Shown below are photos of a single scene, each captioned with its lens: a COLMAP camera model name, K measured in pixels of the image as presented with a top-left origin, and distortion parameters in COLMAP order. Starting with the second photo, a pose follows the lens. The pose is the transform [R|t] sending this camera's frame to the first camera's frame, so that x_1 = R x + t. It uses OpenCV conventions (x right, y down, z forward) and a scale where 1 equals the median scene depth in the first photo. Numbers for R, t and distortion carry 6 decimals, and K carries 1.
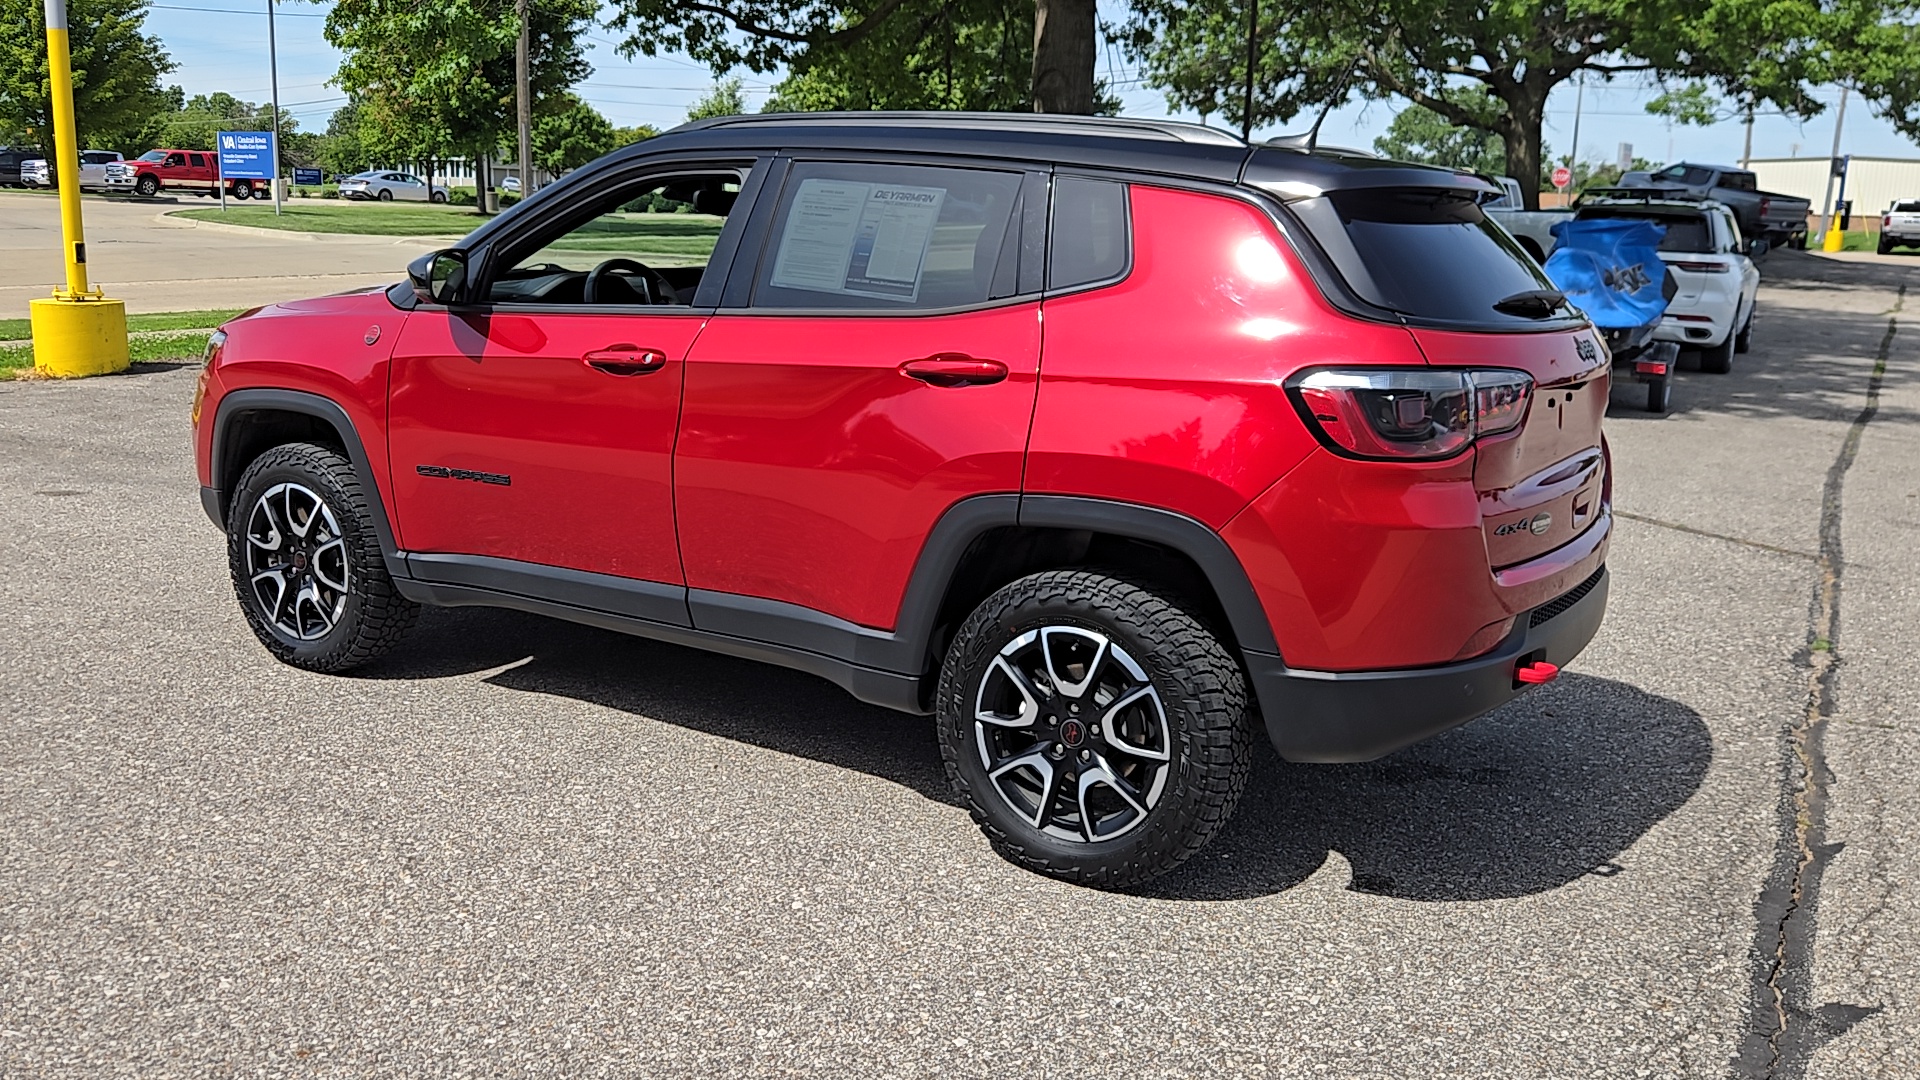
lens RADIAL K [[1609.3, 0, 960.0], [0, 1609.3, 540.0], [0, 0, 1]] dist [-0.003605, 0.002985]
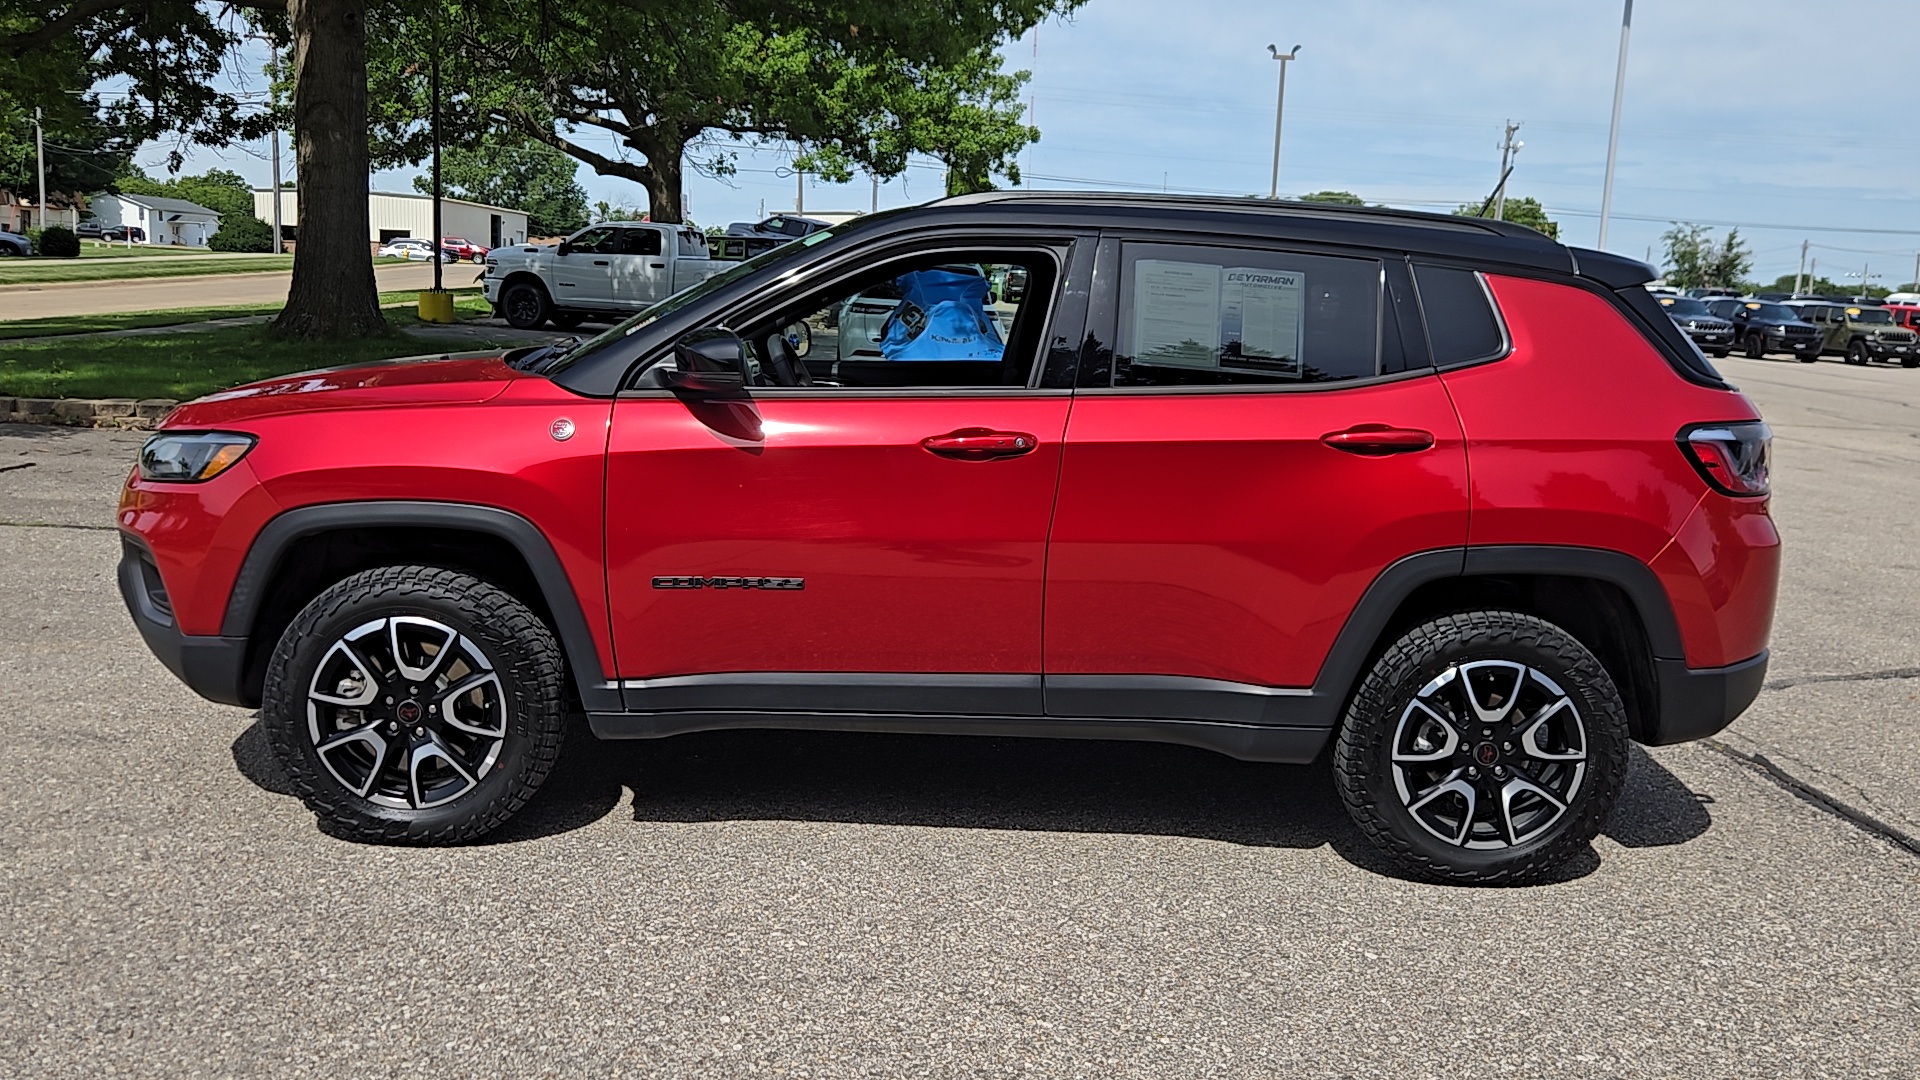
lens RADIAL K [[1597.0, 0, 960.0], [0, 1597.0, 540.0], [0, 0, 1]] dist [0.011740, 0.017336]
pose [[0.838470, -0.081642, 0.538797, -0.642474], [0.094203, 0.995544, 0.004254, -0.053578], [-0.536743, 0.047189, 0.842425, 0.186393]]
